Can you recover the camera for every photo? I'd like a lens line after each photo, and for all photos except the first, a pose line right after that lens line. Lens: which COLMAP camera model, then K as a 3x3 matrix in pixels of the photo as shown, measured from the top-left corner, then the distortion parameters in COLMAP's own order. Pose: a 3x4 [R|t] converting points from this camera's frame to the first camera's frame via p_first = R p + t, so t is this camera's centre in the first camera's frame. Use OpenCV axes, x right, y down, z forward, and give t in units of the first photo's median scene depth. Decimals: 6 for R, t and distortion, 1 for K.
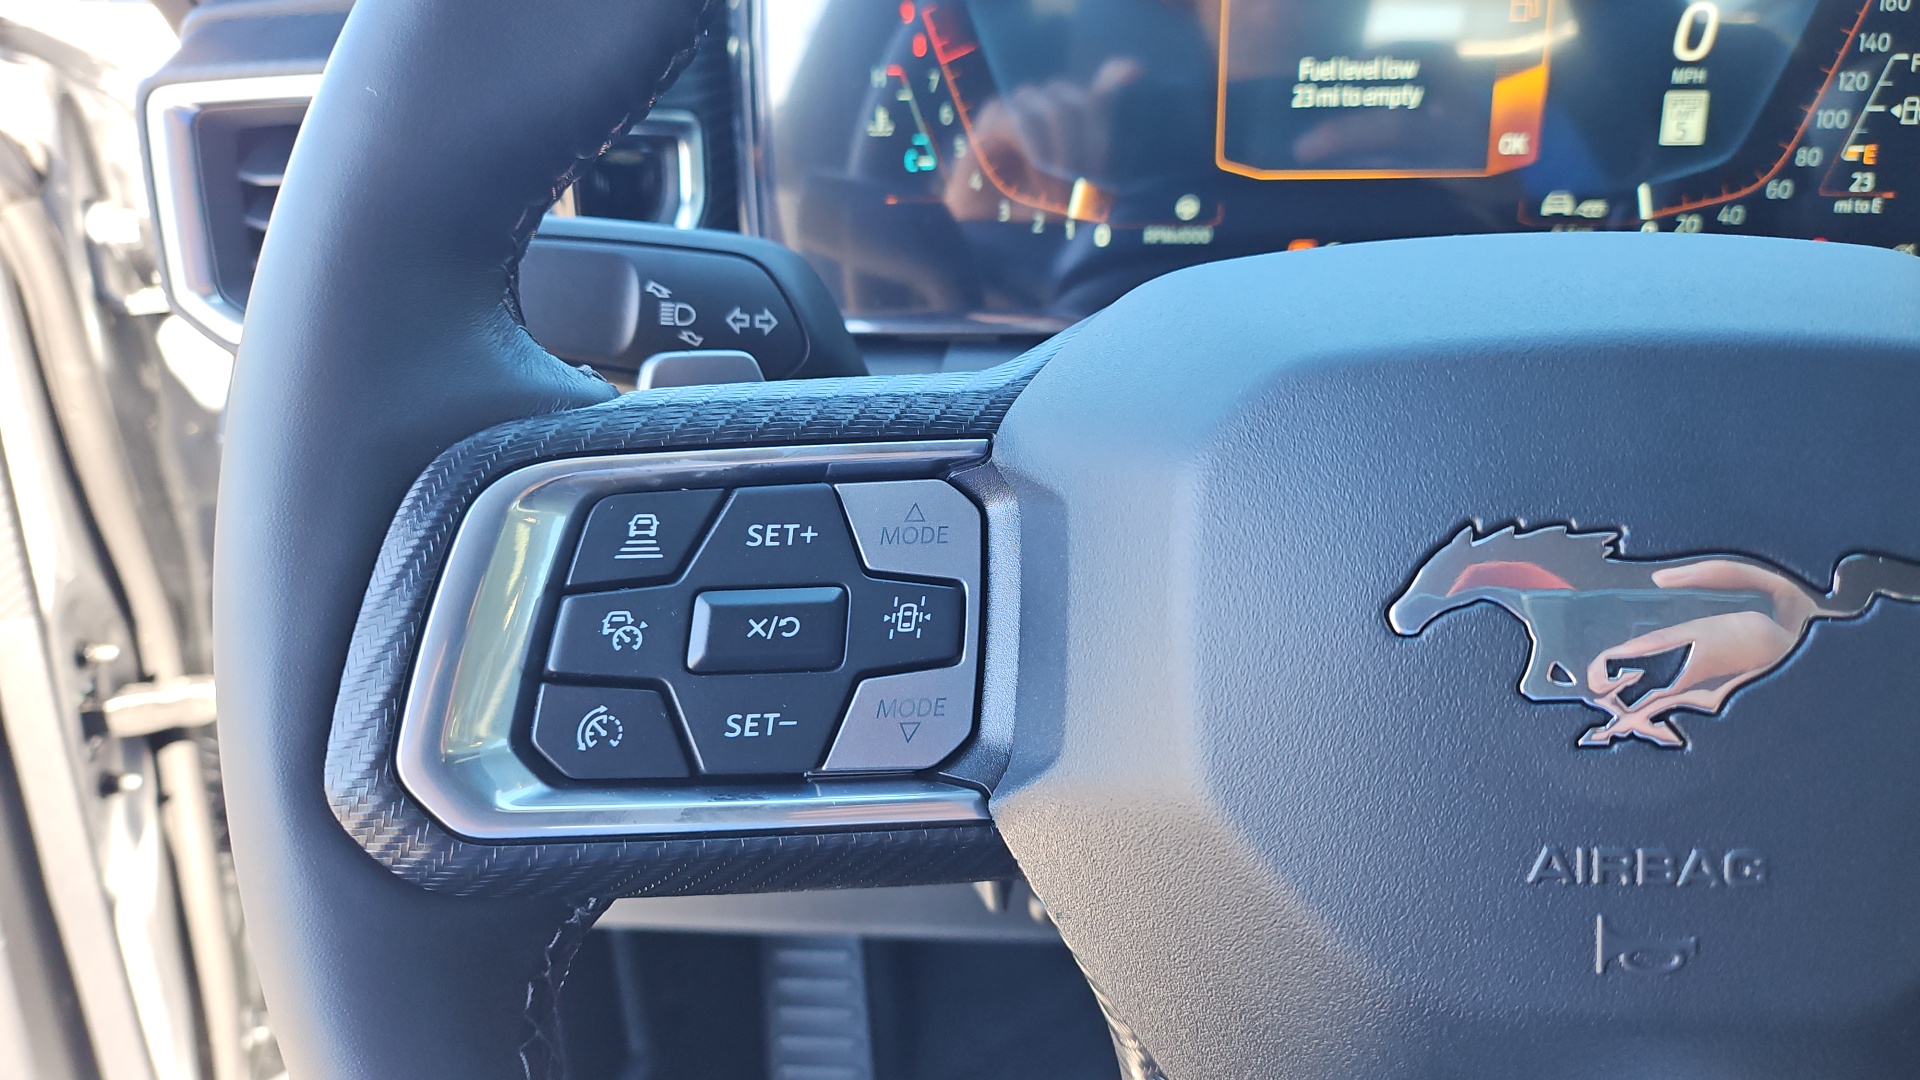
lens RADIAL K [[1380.2, 0, 1000.9], [0, 1380.2, 549.6], [0, 0, 1]] dist [0.021524, -0.039771]
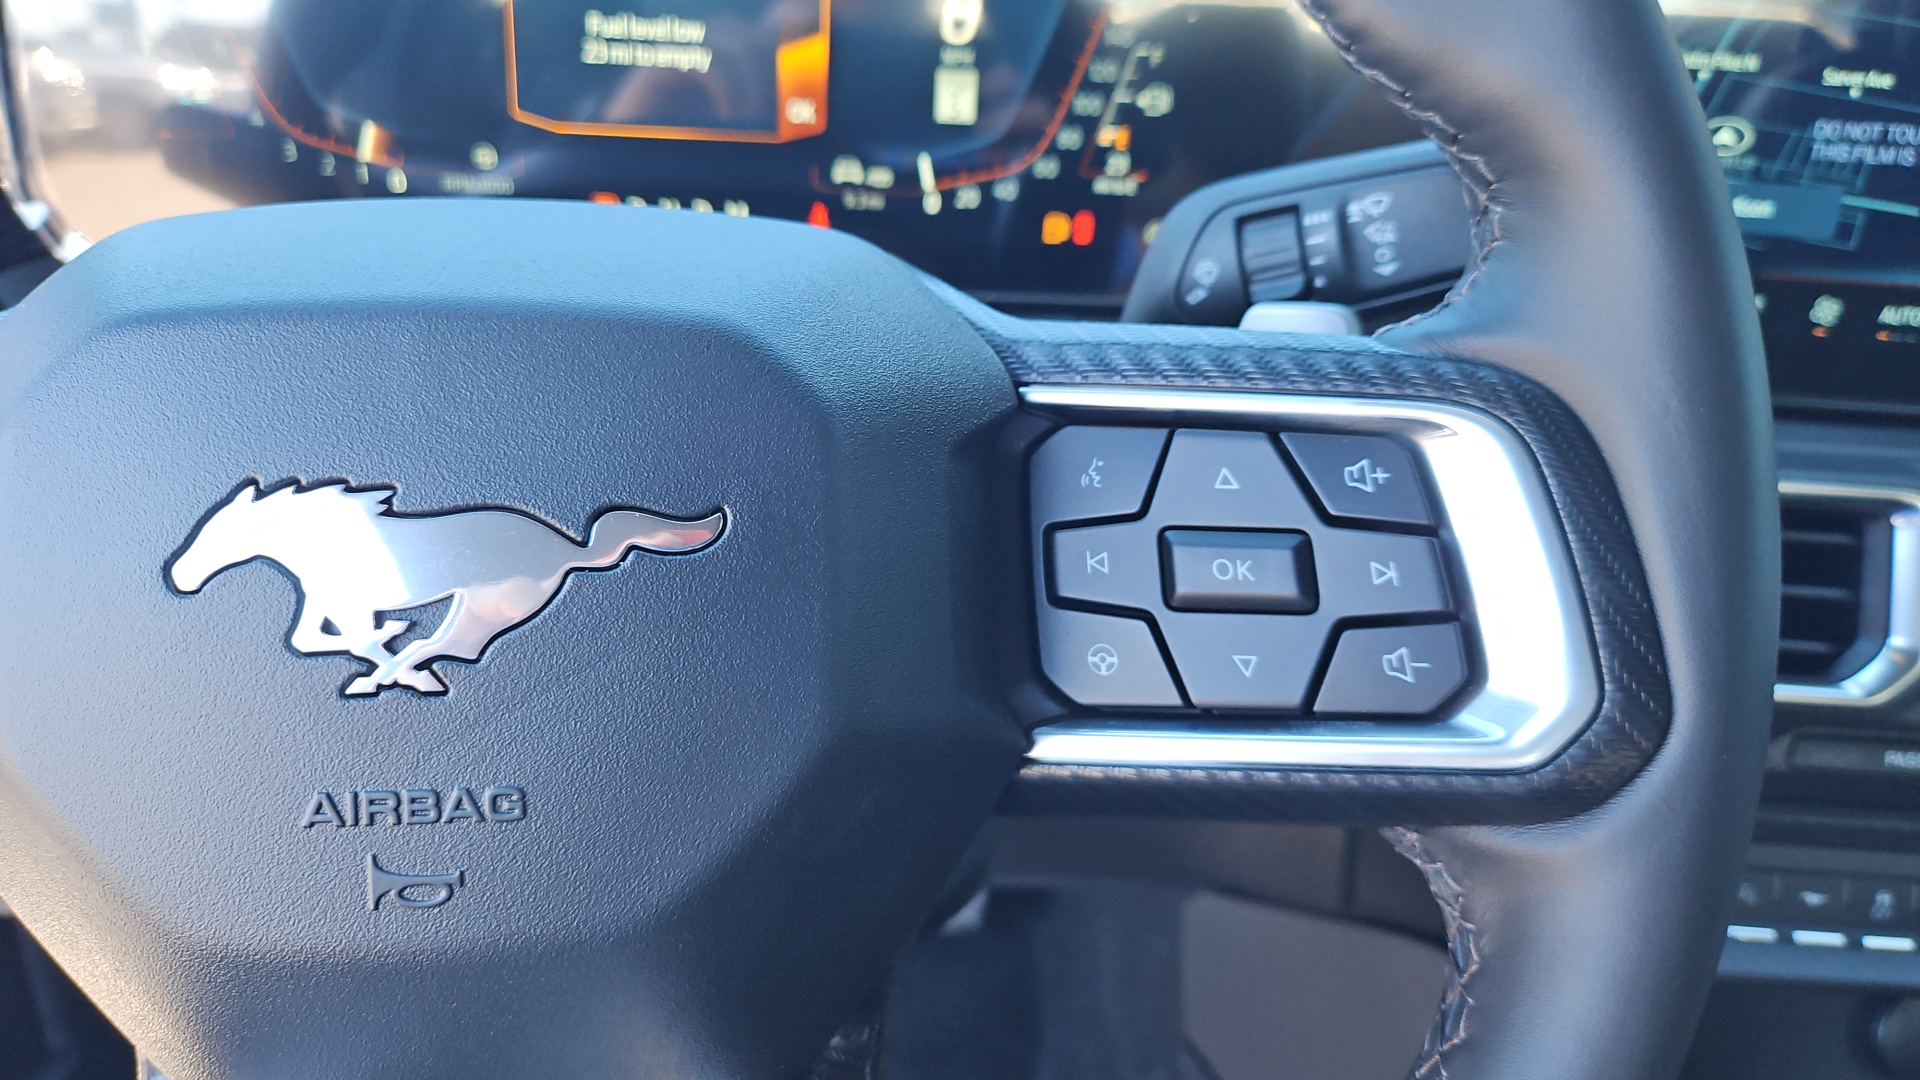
lens RADIAL K [[1380.2, 0, 993.7], [0, 1380.2, 525.5], [0, 0, 1]] dist [0.021524, -0.039771]
pose [[0.976870, -0.007573, 0.213702, 0.658267], [0.003338, 0.999791, 0.020169, -0.005451], [-0.213810, -0.018990, 0.976691, -0.120983]]
